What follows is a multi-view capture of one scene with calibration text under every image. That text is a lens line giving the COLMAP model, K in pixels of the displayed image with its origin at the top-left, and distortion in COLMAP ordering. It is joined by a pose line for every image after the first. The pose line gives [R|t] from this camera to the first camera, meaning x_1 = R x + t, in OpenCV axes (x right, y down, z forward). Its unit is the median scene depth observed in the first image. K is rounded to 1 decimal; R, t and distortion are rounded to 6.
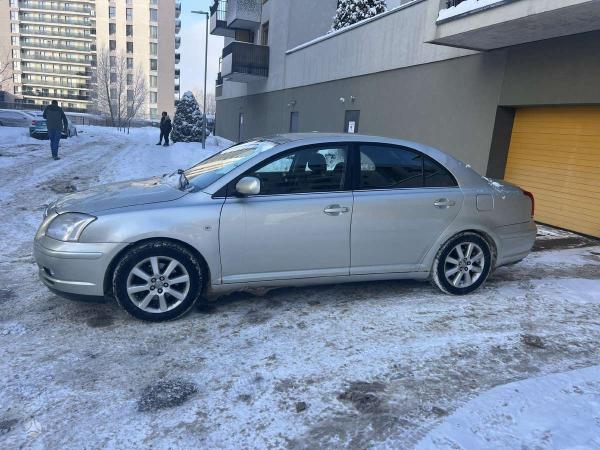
lens RADIAL K [[447.9, 0, 302.0], [0, 447.9, 233.0], [0, 0, 1]] dist [0.067840, -0.076246]
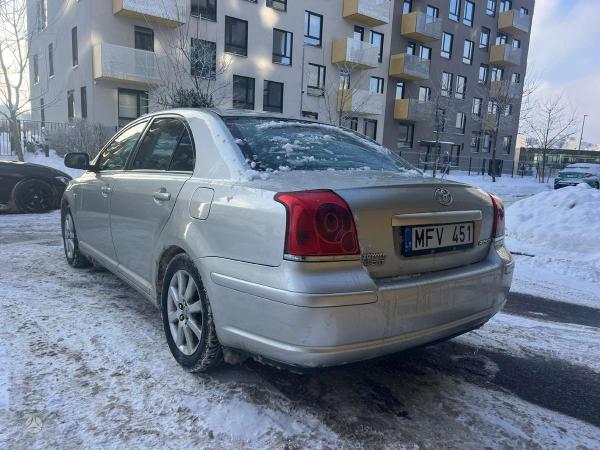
lens RADIAL K [[450.7, 0, 300.0], [0, 450.7, 225.0], [0, 0, 1]] dist [0.062790, -0.068465]
pose [[0.326751, 0.089232, -0.940889, 1.018819], [-0.239245, 0.970918, 0.008995, -0.080416], [0.914328, 0.222164, 0.338596, 1.007736]]
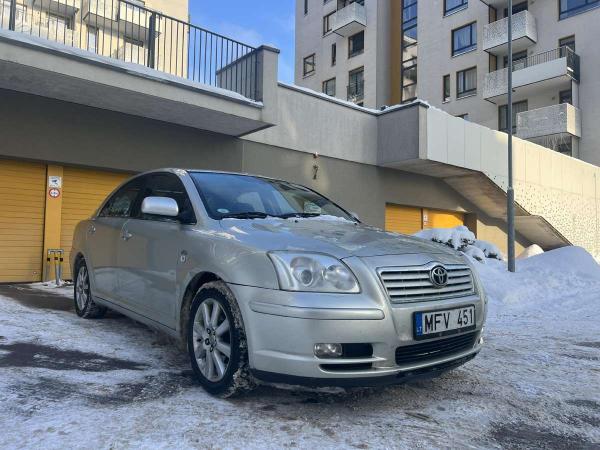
lens RADIAL K [[450.7, 0, 300.0], [0, 450.7, 225.0], [0, 0, 1]] dist [0.062790, -0.068465]
pose [[-0.346255, -0.036484, 0.937431, -1.061555], [0.169987, 0.980263, 0.100938, -0.207259], [-0.922612, 0.194301, -0.333219, 1.345828]]
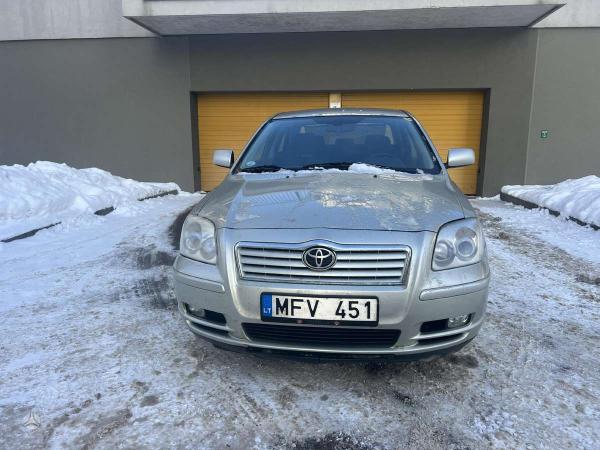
lens RADIAL K [[450.7, 0, 300.0], [0, 450.7, 225.0], [0, 0, 1]] dist [0.062790, -0.068465]
pose [[0.435312, -0.232567, 0.869722, -1.011029], [0.234672, 0.961973, 0.139778, -0.160235], [-0.869156, 0.143252, 0.473335, 0.745375]]
